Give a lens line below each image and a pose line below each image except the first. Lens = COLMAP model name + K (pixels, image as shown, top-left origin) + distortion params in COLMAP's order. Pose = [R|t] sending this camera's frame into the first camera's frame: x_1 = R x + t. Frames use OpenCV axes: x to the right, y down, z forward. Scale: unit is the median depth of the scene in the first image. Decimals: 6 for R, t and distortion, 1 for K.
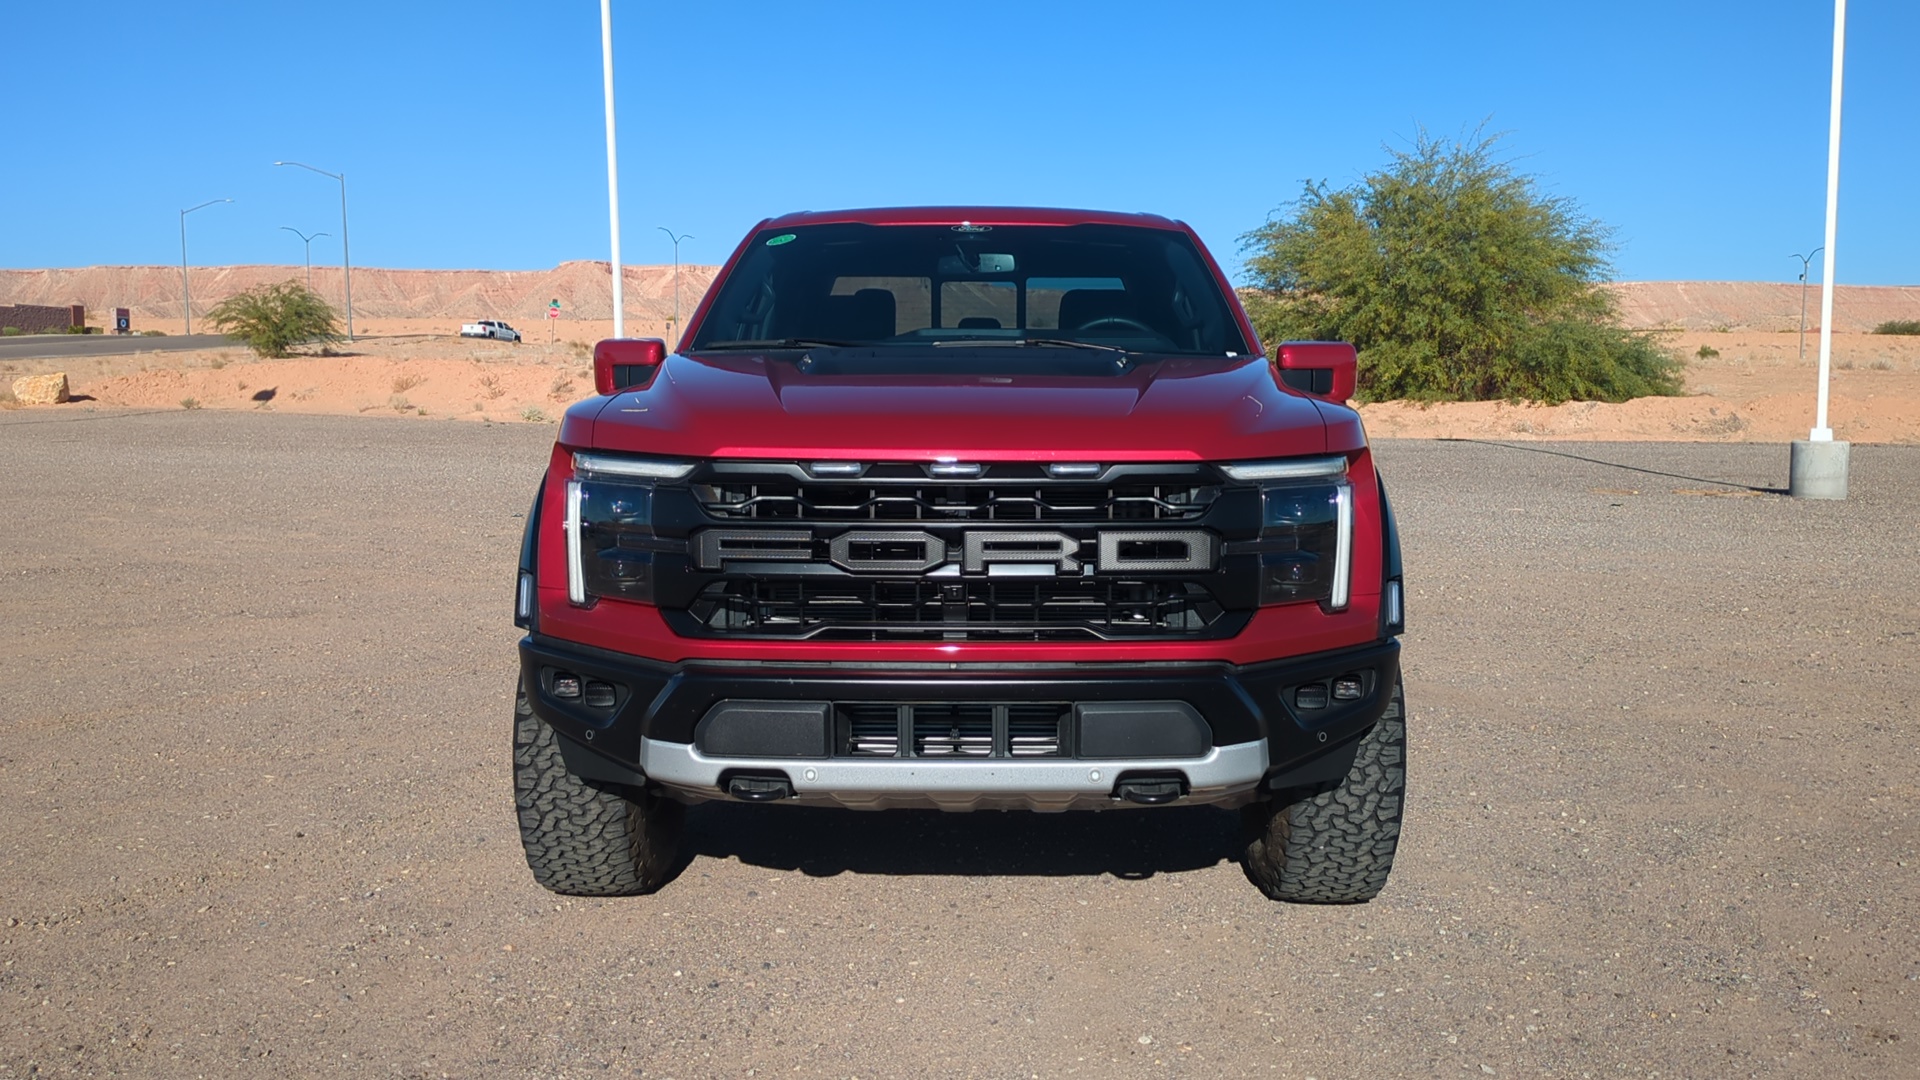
lens RADIAL K [[1665.0, 0, 974.9], [0, 1665.0, 540.8], [0, 0, 1]] dist [0.040838, -0.006306]
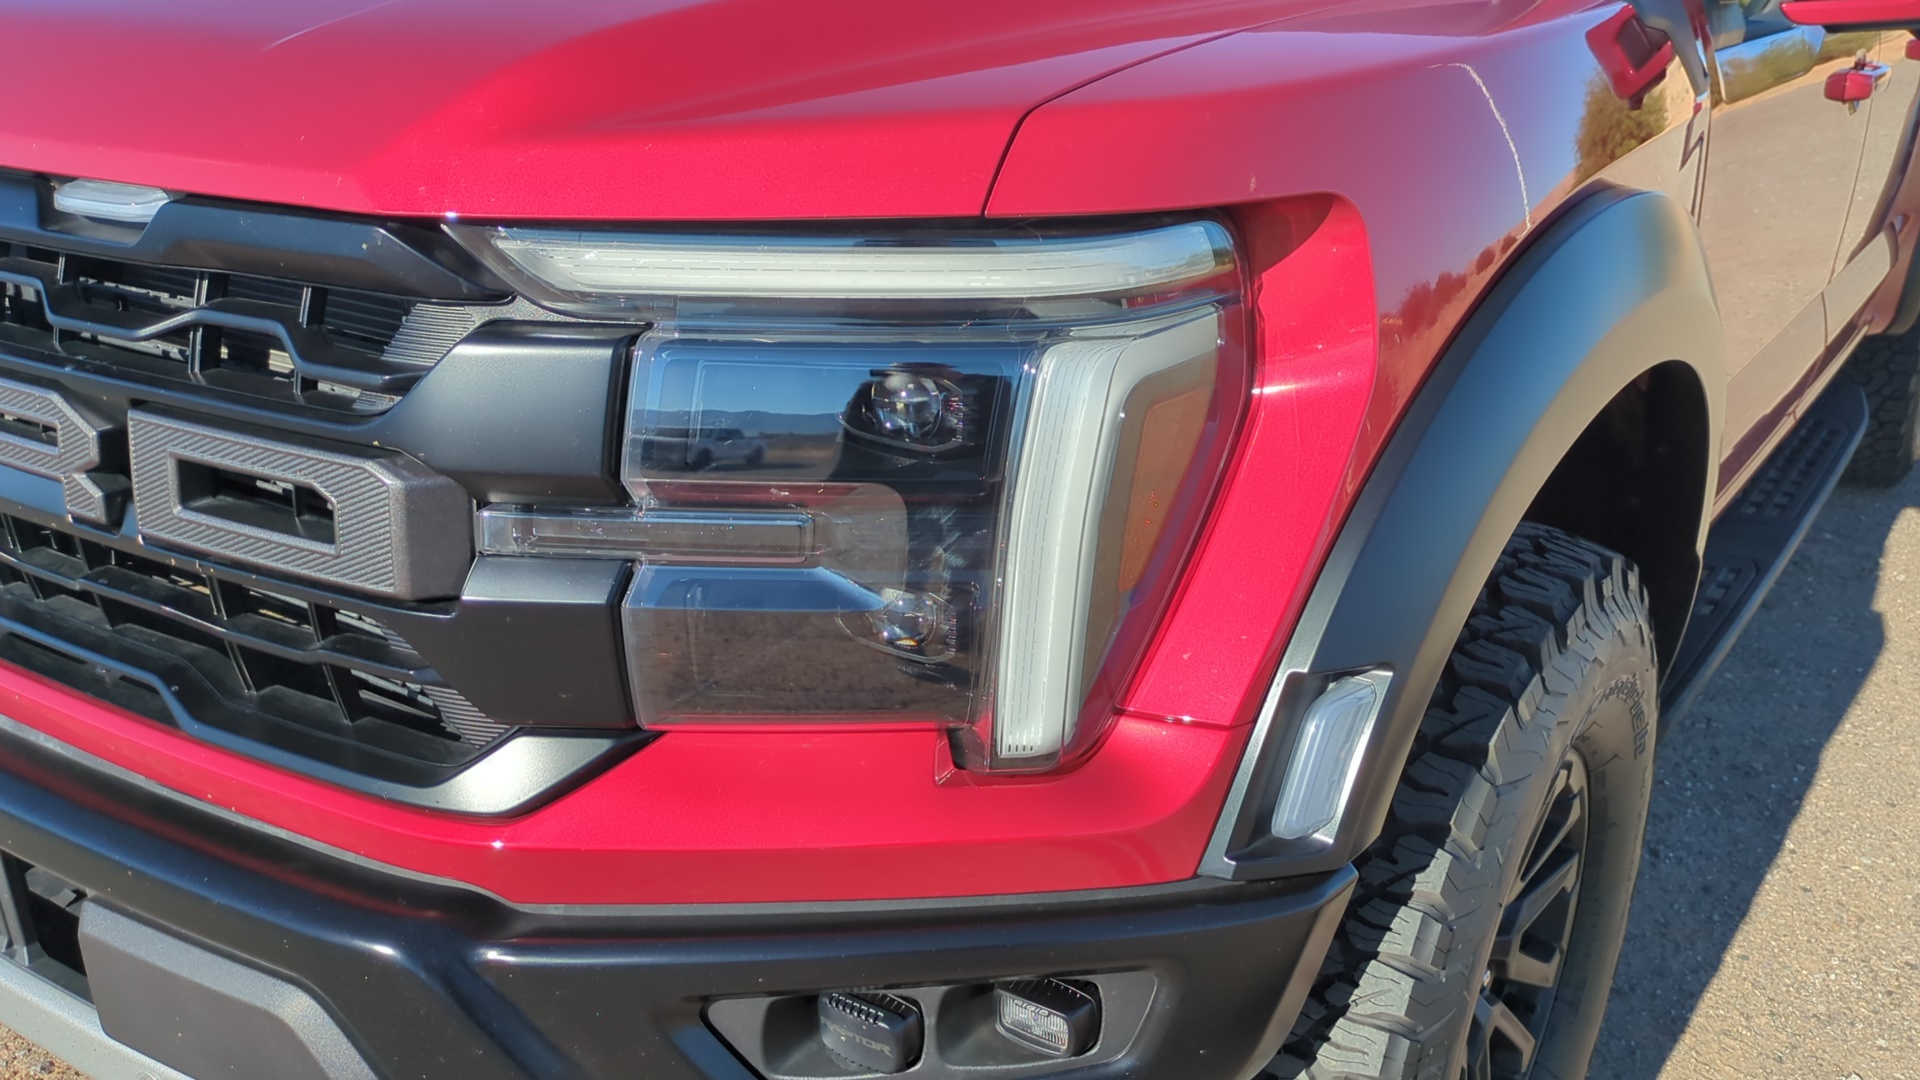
lens RADIAL K [[1478.6, 0, 959.2], [0, 1478.6, 449.6], [0, 0, 1]] dist [0.000814, -0.000642]
pose [[0.833467, 0.152132, -0.531214, 0.279295], [-0.064008, 0.981463, 0.180649, -0.047703], [0.548849, -0.116563, 0.827754, 0.657284]]
